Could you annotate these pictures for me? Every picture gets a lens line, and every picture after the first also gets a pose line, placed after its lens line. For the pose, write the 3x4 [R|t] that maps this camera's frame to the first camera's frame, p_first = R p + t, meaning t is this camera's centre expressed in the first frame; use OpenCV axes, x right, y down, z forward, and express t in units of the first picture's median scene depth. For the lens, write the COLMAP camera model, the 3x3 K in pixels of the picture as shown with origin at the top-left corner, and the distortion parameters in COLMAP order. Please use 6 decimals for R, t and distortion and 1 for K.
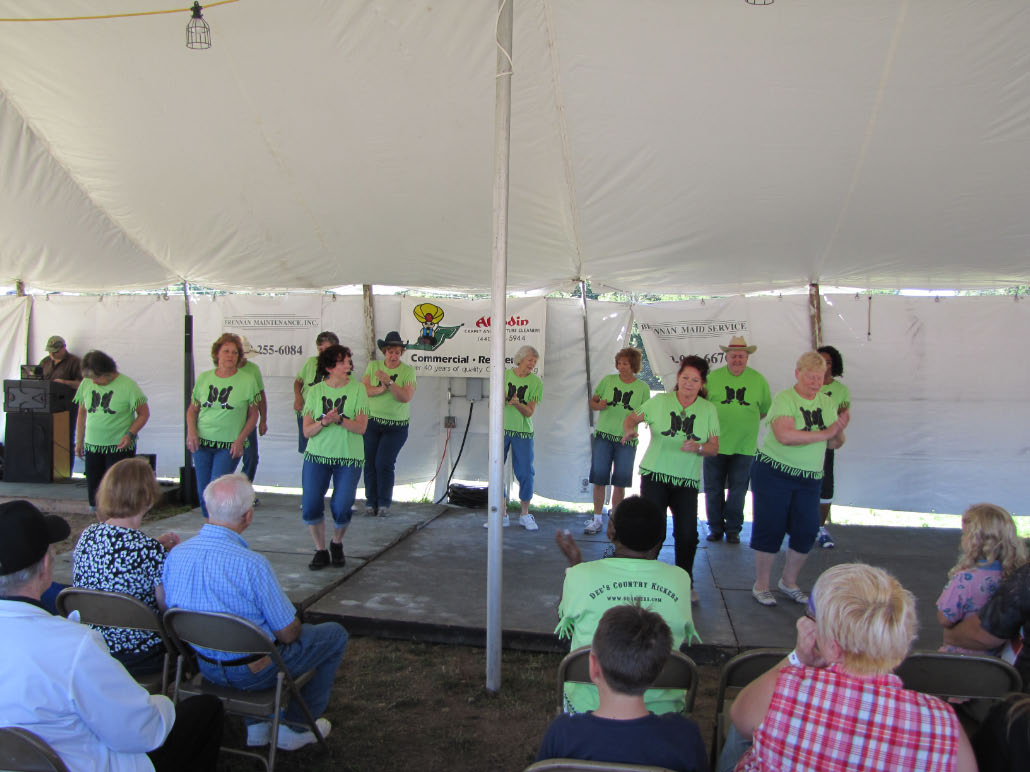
lens RADIAL K [[868.4, 0, 505.4], [0, 868.4, 393.2], [0, 0, 1]] dist [-0.157083, 0.120858]
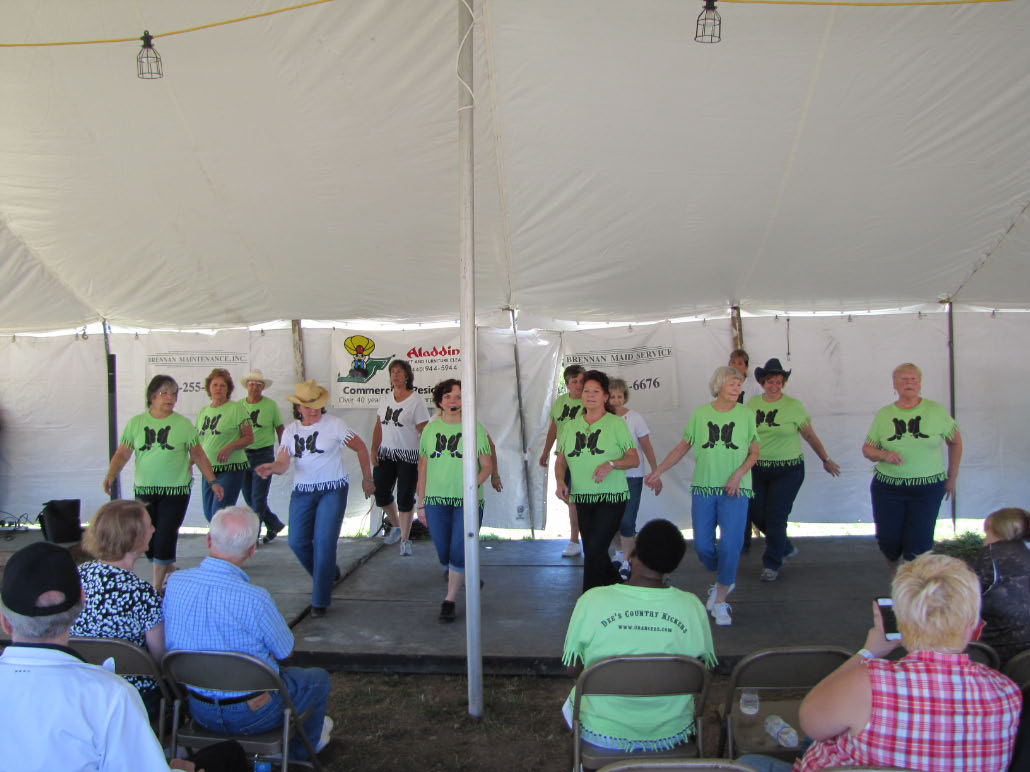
lens RADIAL K [[868.4, 0, 515.7], [0, 868.4, 387.1], [0, 0, 1]] dist [-0.157083, 0.120858]
pose [[0.991140, -0.030541, 0.129264, -0.078757], [0.036142, 0.998497, -0.041208, 0.005815], [-0.127811, 0.045515, 0.990754, -0.010350]]
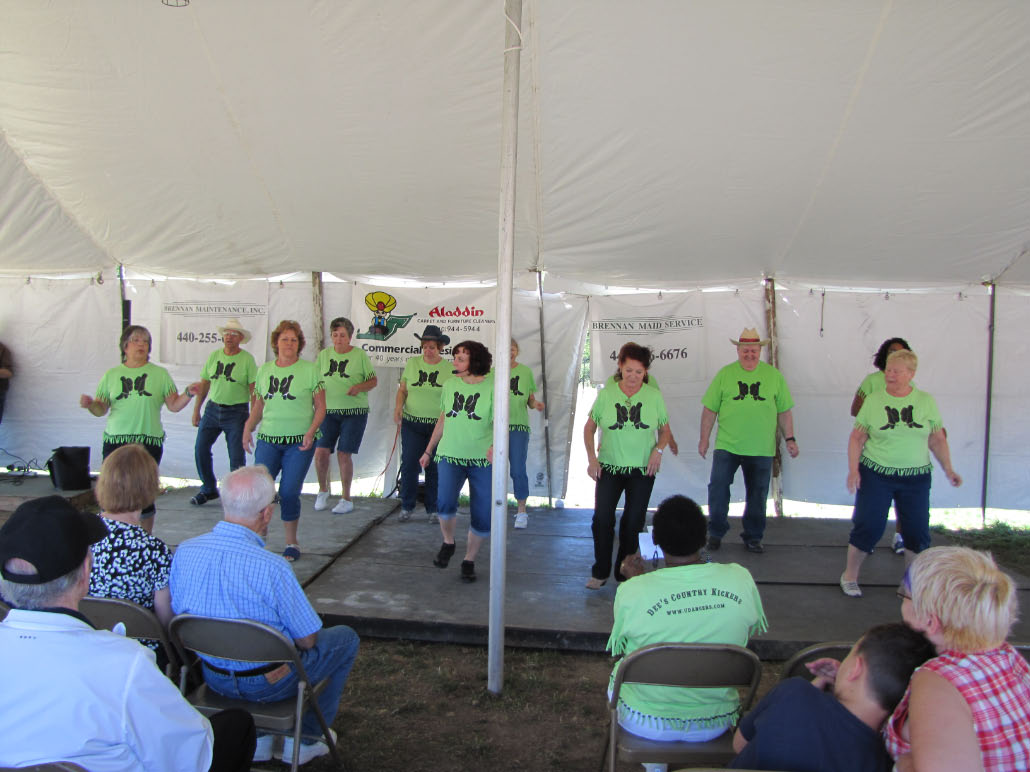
lens RADIAL K [[868.4, 0, 508.8], [0, 868.4, 384.8], [0, 0, 1]] dist [-0.157083, 0.120858]
pose [[0.994075, 0.008616, 0.108350, -0.097402], [-0.008153, 0.999956, -0.004718, 0.008030], [-0.108386, 0.003806, 0.994102, 0.044565]]
